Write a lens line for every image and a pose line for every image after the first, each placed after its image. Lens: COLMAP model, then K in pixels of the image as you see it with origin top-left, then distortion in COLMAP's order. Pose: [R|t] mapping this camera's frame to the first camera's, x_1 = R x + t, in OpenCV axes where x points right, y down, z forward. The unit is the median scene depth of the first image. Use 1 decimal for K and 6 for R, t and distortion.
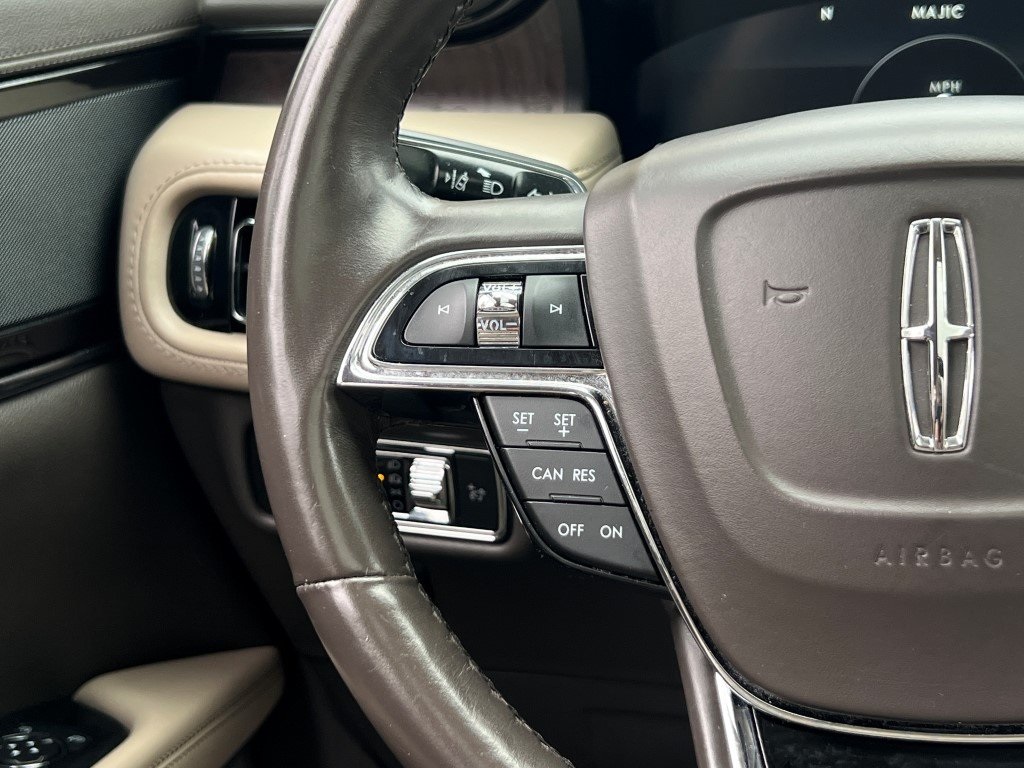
lens RADIAL K [[1501.6, 0, 515.5], [0, 1501.6, 385.9], [0, 0, 1]] dist [0.068390, 0.000000]
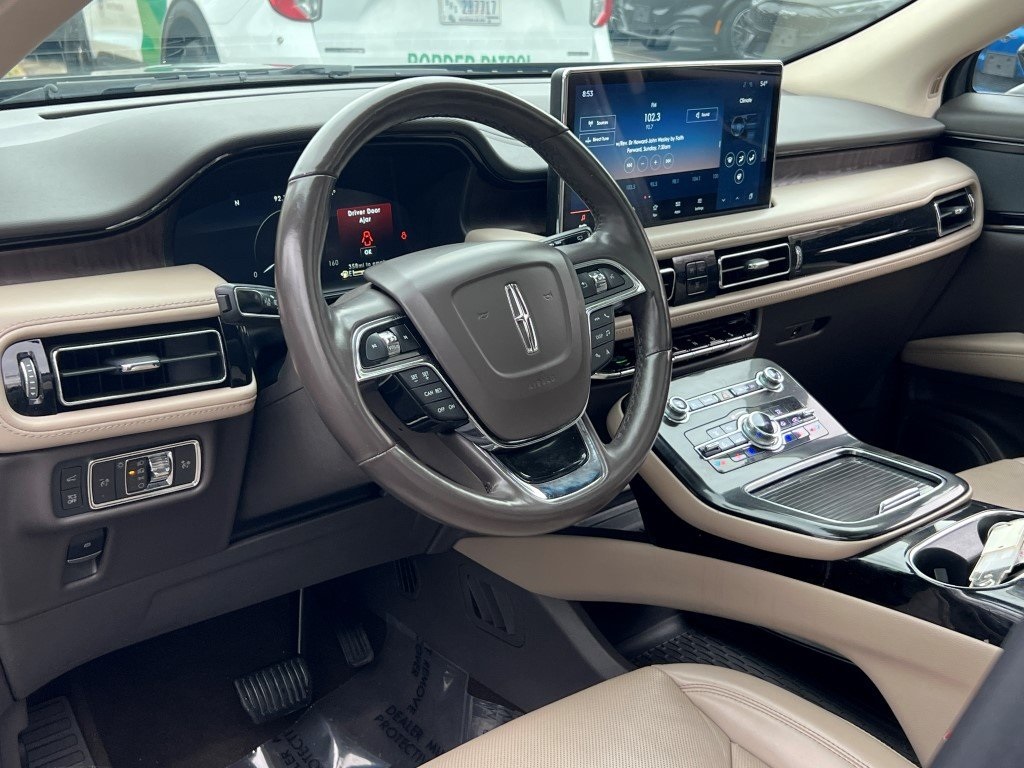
lens RADIAL K [[1275.3, 0, 509.7], [0, 1275.3, 391.1], [0, 0, 1]] dist [0.040034, 0.000000]
pose [[0.548399, -0.219591, 0.806870, -1.774383], [0.228600, 0.967518, 0.107940, -0.164364], [-0.804363, 0.125256, 0.580784, -0.497715]]
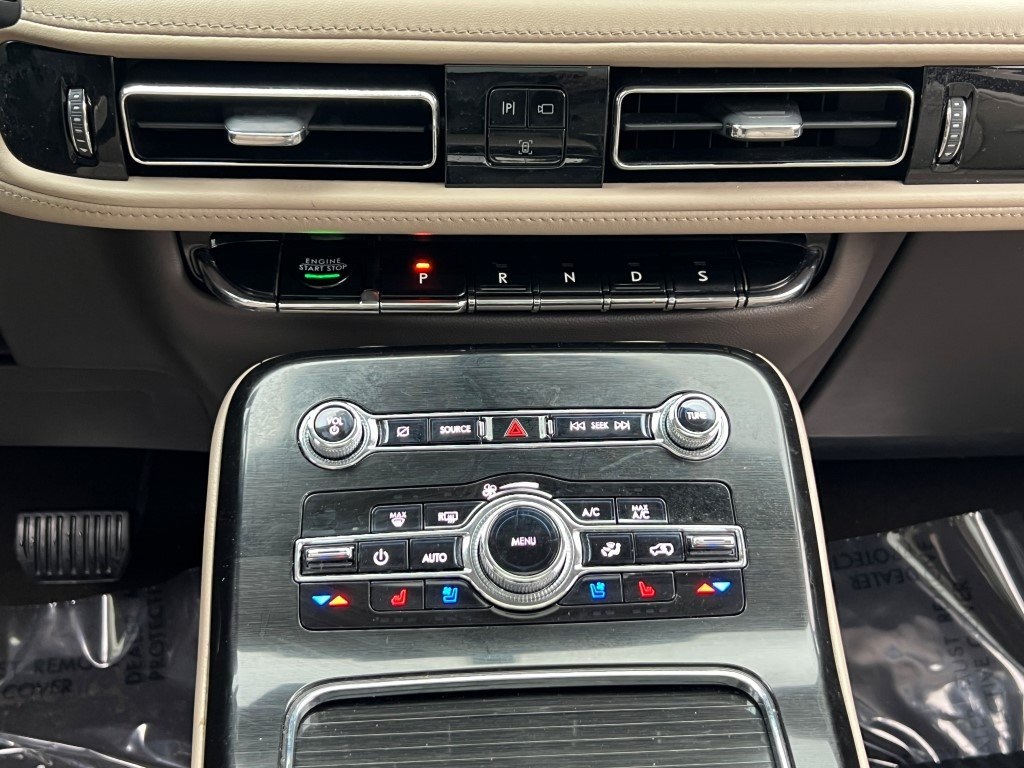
lens RADIAL K [[1275.3, 0, 526.0], [0, 1275.3, 370.7], [0, 0, 1]] dist [0.040034, 0.000000]
pose [[0.944477, -0.132629, 0.300621, 0.821314], [0.045153, 0.958624, 0.281072, -0.108908], [-0.325461, -0.251892, 0.911387, -0.245823]]
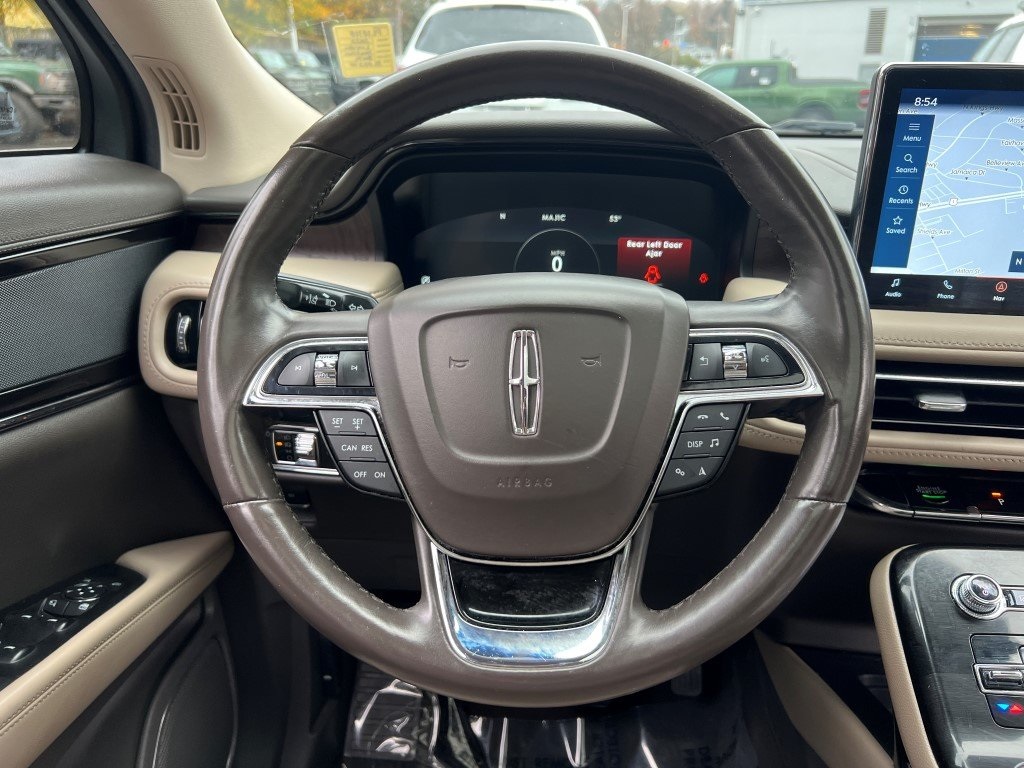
lens RADIAL K [[788.2, 0, 517.2], [0, 788.2, 380.3], [0, 0, 1]] dist [0.024593, -0.028161]
pose [[0.984997, -0.006685, 0.172440, 0.061328], [0.007143, 0.999972, -0.002036, -0.030072], [-0.172422, 0.003237, 0.985018, -0.115305]]
